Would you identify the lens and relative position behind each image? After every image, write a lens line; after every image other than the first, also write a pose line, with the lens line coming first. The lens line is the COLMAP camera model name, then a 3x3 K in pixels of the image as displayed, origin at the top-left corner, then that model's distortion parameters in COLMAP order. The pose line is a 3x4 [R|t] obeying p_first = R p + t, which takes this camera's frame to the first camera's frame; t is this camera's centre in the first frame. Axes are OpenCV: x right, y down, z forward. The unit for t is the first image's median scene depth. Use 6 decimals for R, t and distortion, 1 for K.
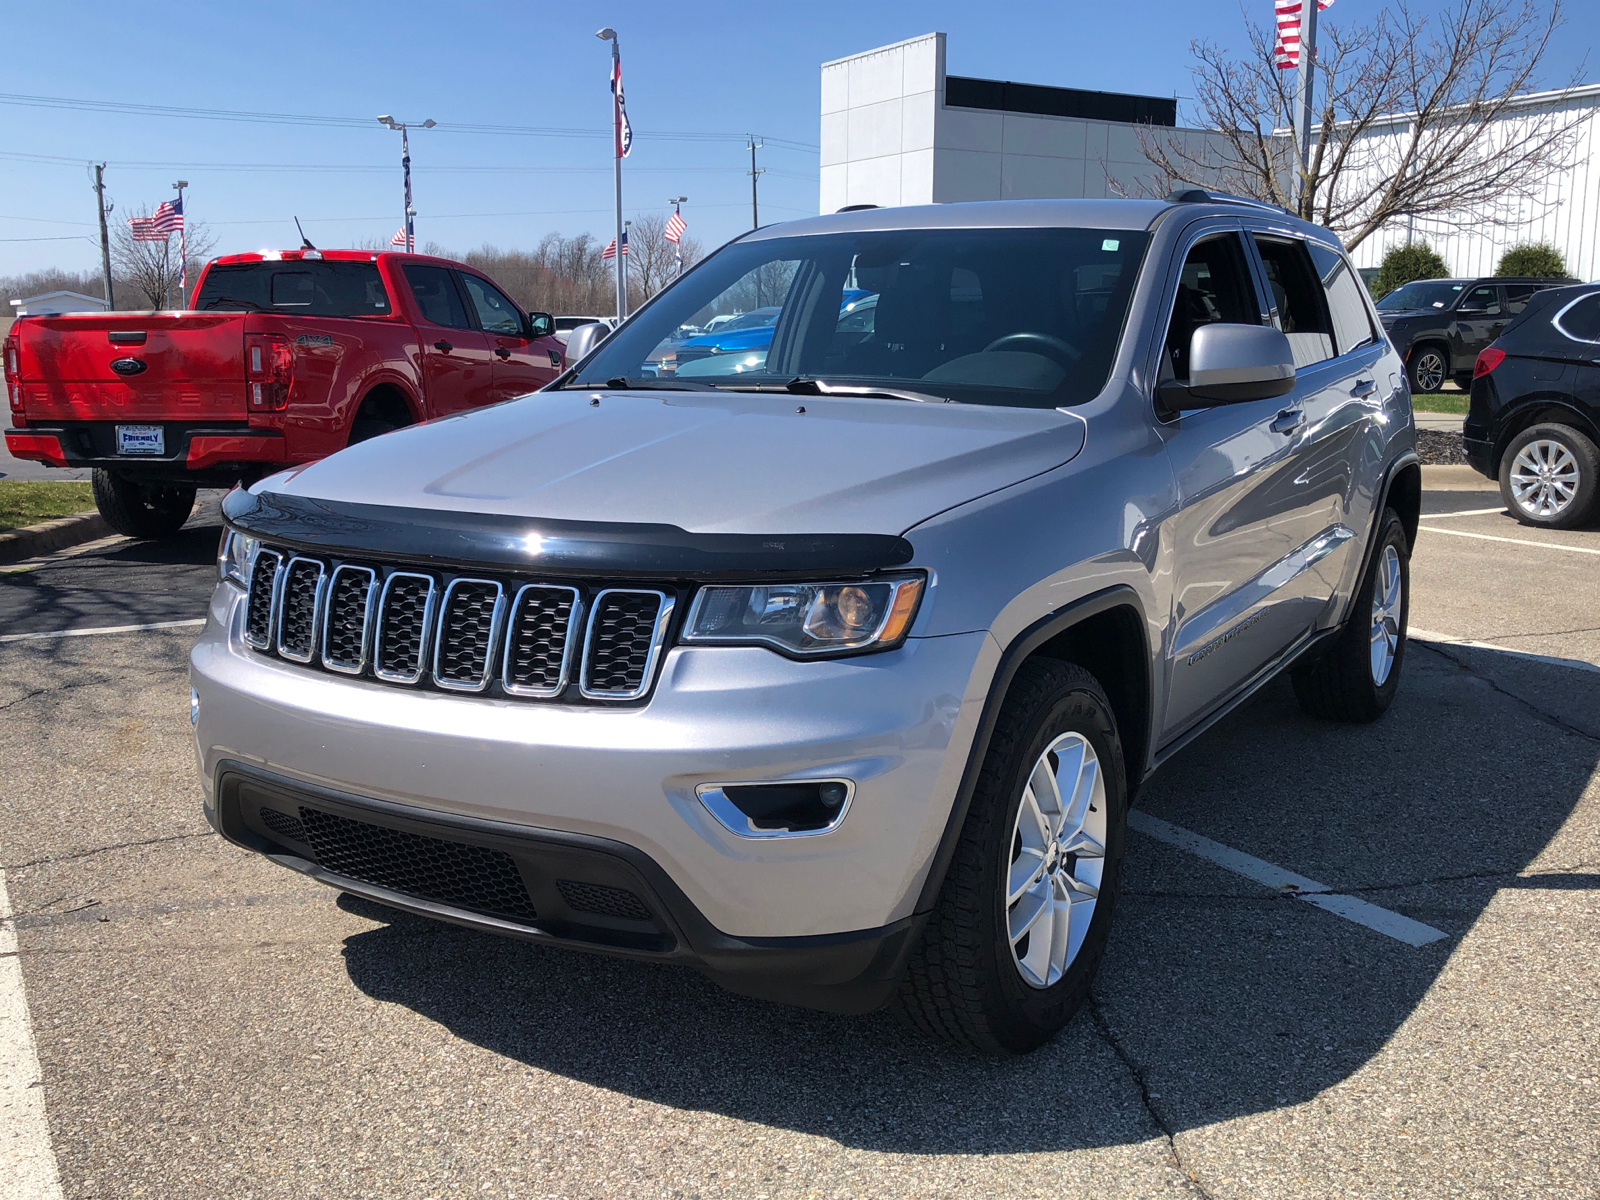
lens RADIAL K [[1566.6, 0, 800.0], [0, 1566.6, 600.0], [0, 0, 1]] dist [0.024649, -0.008283]
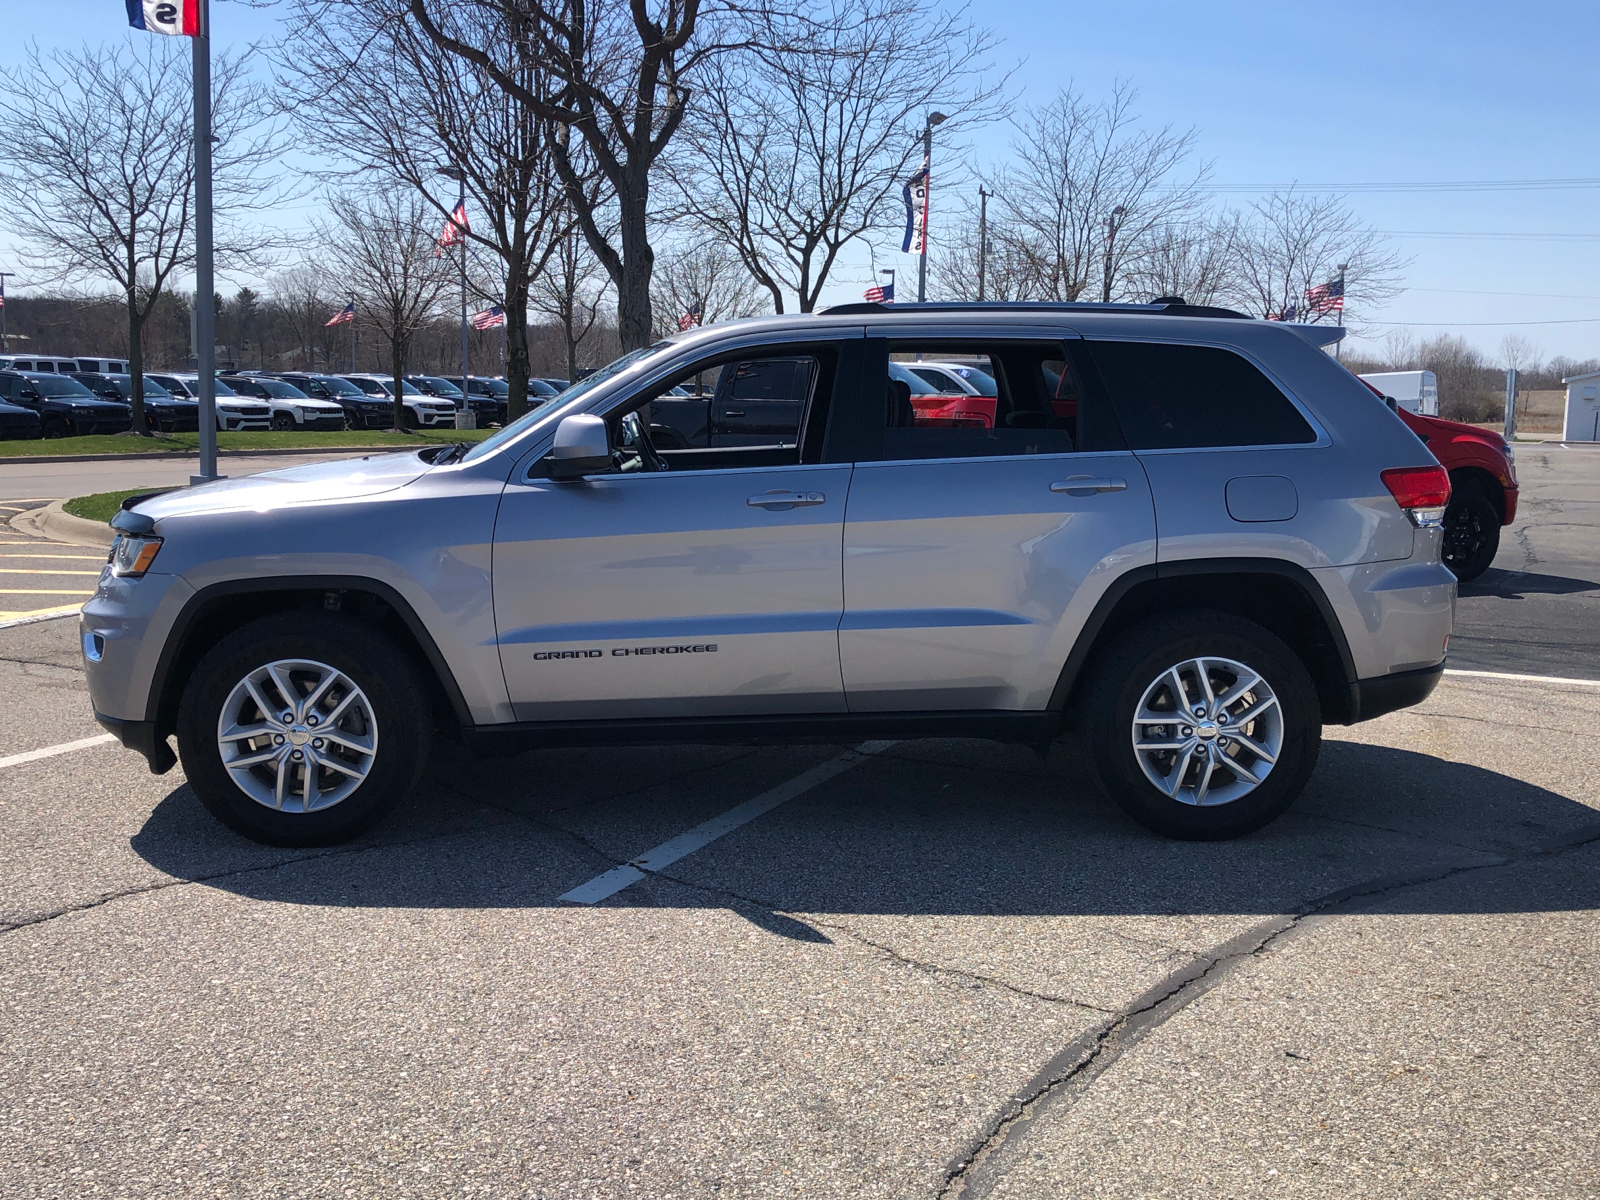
lens RADIAL K [[1544.3, 0, 800.0], [0, 1544.3, 600.0], [0, 0, 1]] dist [0.137438, -0.440243]
pose [[0.573110, 0.117773, -0.810971, 1.495018], [-0.154649, 0.987381, 0.034103, -0.093884], [0.804754, 0.105871, 0.584091, 0.391307]]
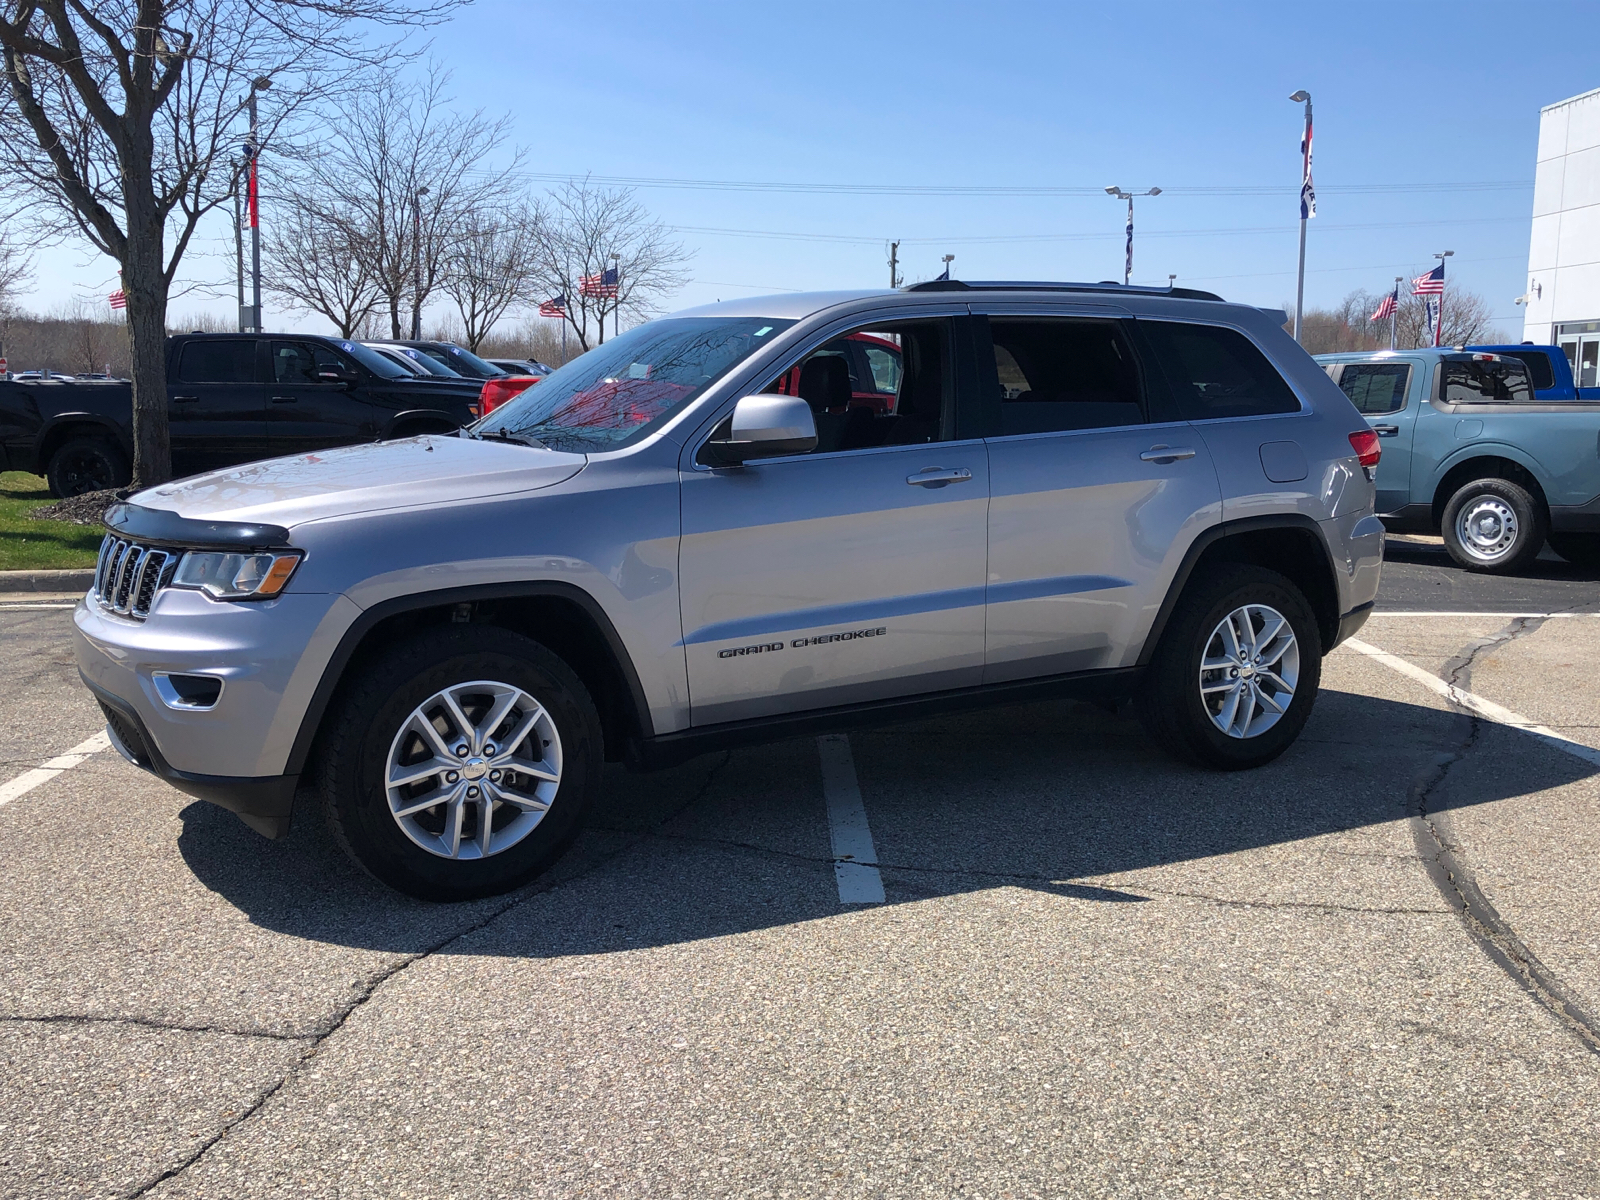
lens RADIAL K [[1549.5, 0, 800.0], [0, 1549.5, 600.0], [0, 0, 1]] dist [0.097528, -0.263502]
pose [[0.882470, 0.071649, -0.464880, 0.899693], [-0.088264, 0.995998, -0.014040, 0.005869], [0.462014, 0.053422, 0.885262, -0.092497]]
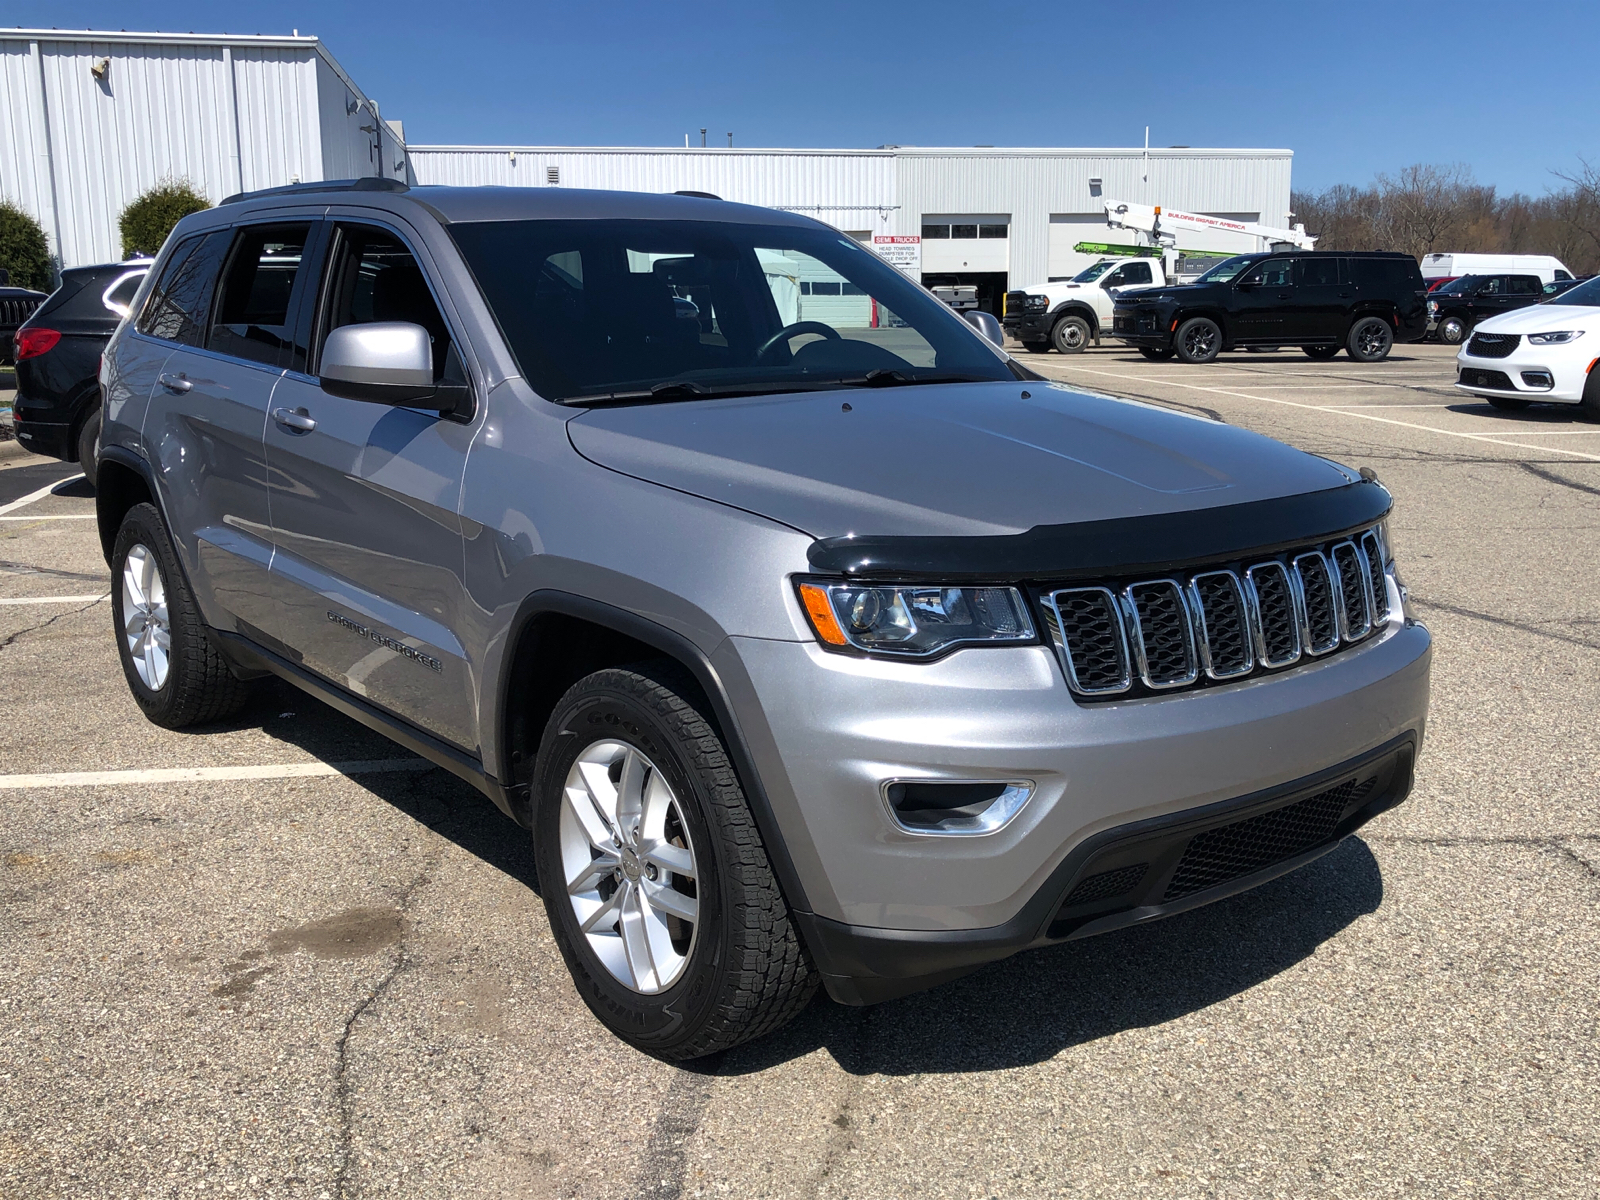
lens RADIAL K [[1564.5, 0, 800.0], [0, 1564.5, 600.0], [0, 0, 1]] dist [0.004259, -0.023672]
pose [[0.324240, -0.187252, 0.927257, -1.028681], [0.168044, 0.976024, 0.138339, -0.149239], [-0.930930, 0.110965, 0.347932, 0.719847]]
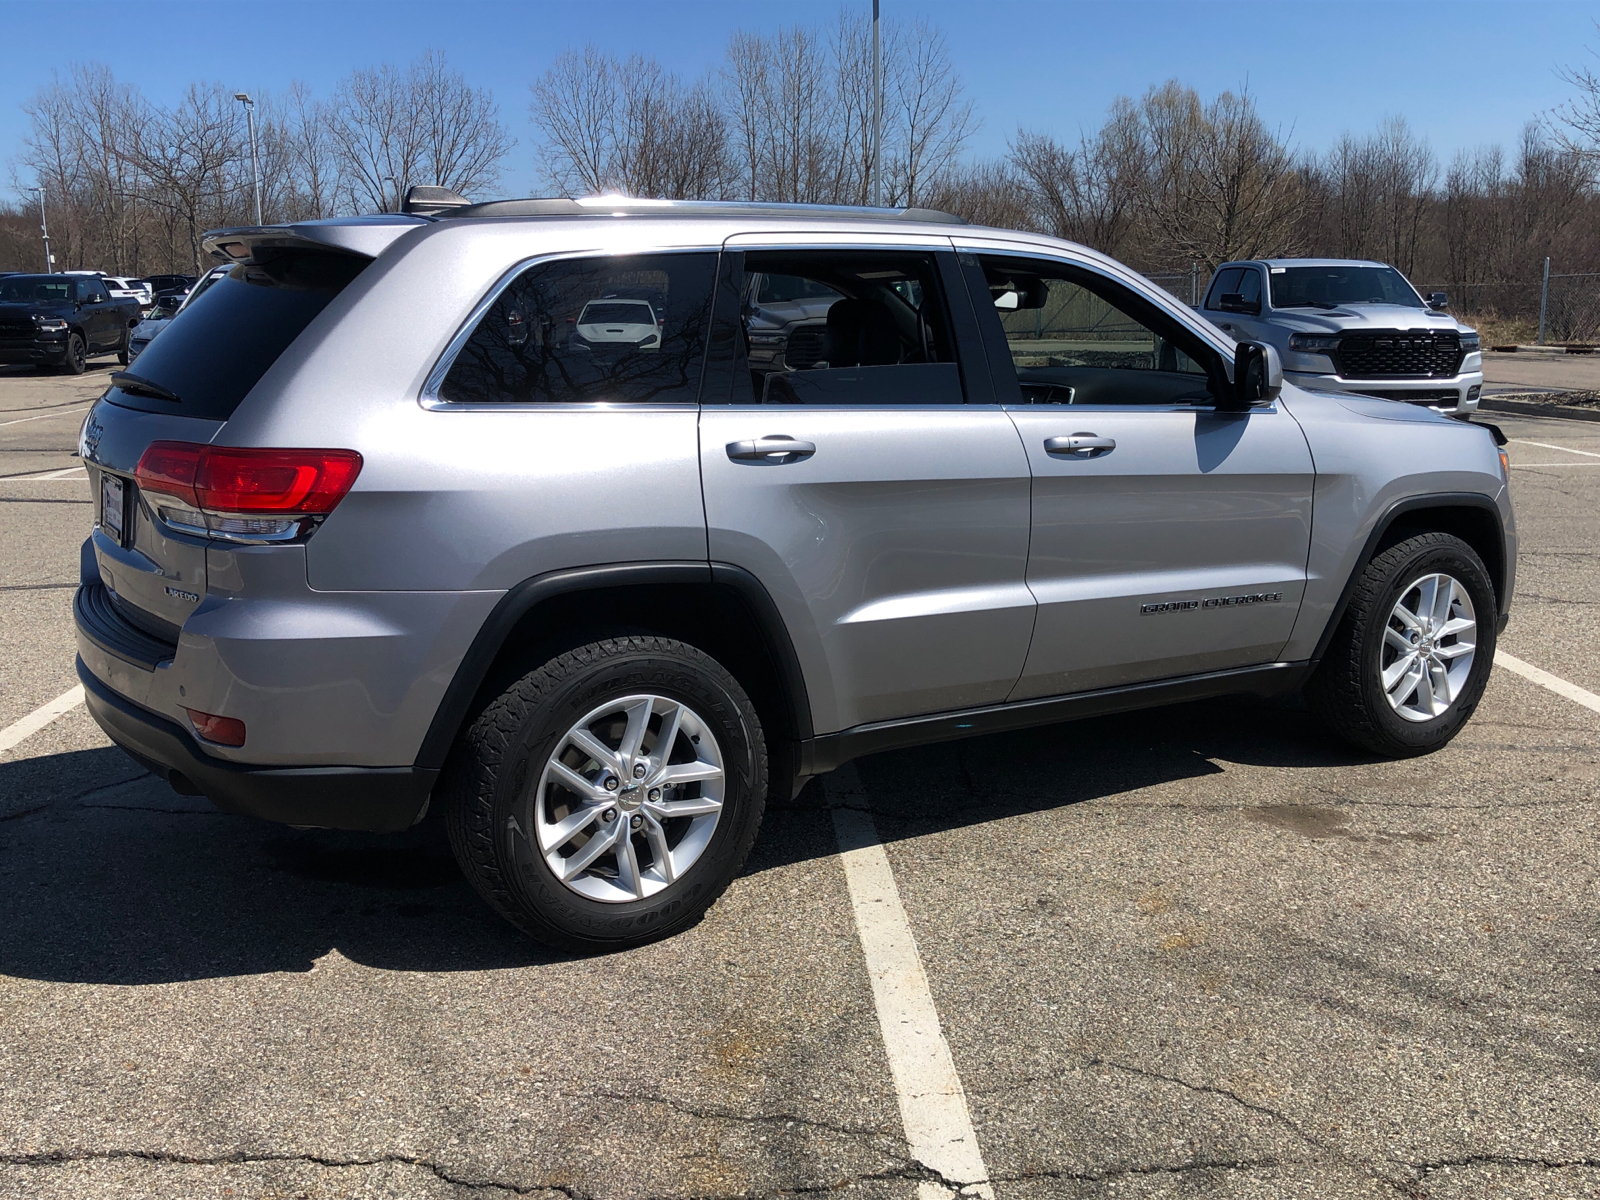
lens RADIAL K [[1574.5, 0, 797.1], [0, 1574.5, 564.8], [0, 0, 1]] dist [0.034089, -0.042400]
pose [[-0.901676, -0.065637, 0.427403, -0.394350], [0.083330, 0.943510, 0.320694, -0.498024], [-0.424308, 0.324778, -0.845270, 2.577642]]
